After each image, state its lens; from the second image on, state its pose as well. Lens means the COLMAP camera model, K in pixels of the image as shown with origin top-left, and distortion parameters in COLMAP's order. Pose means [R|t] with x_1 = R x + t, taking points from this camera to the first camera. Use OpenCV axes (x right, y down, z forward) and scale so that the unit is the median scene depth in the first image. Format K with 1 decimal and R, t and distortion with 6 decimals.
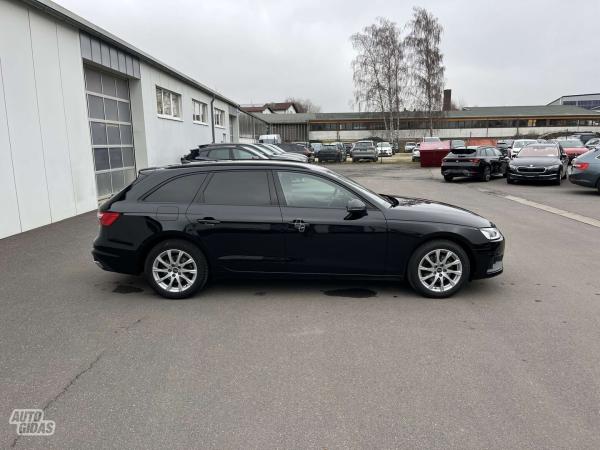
lens RADIAL K [[446.7, 0, 301.2], [0, 446.7, 223.4], [0, 0, 1]] dist [0.069155, -0.094014]
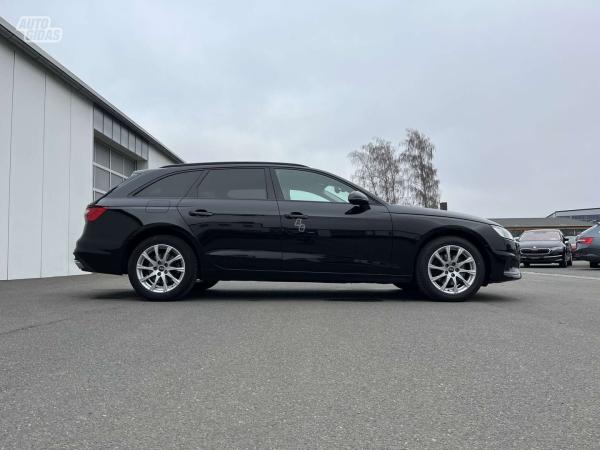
lens RADIAL K [[446.7, 0, 301.2], [0, 446.7, 223.4], [0, 0, 1]] dist [0.069155, -0.094014]
pose [[0.999985, 0.003183, -0.004481, 0.002157], [-0.004188, 0.969189, -0.246284, 0.068362], [0.003559, 0.246299, 0.969187, 0.026689]]
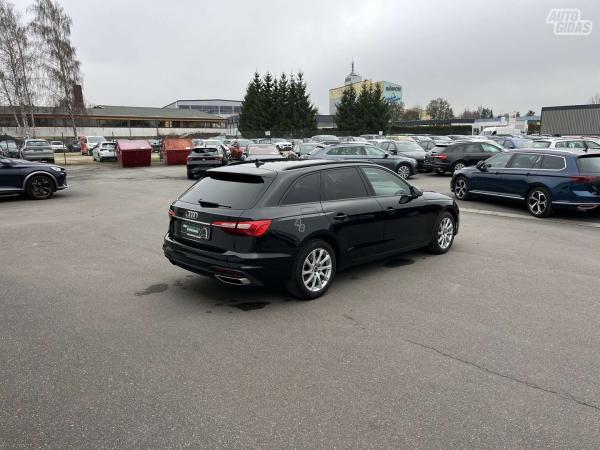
lens RADIAL K [[446.7, 0, 301.2], [0, 446.7, 223.4], [0, 0, 1]] dist [0.069155, -0.094014]
pose [[0.712670, -0.125745, 0.690138, -0.280704], [0.124447, 0.990861, 0.052027, -0.015571], [-0.690373, 0.048808, 0.721806, 0.083489]]
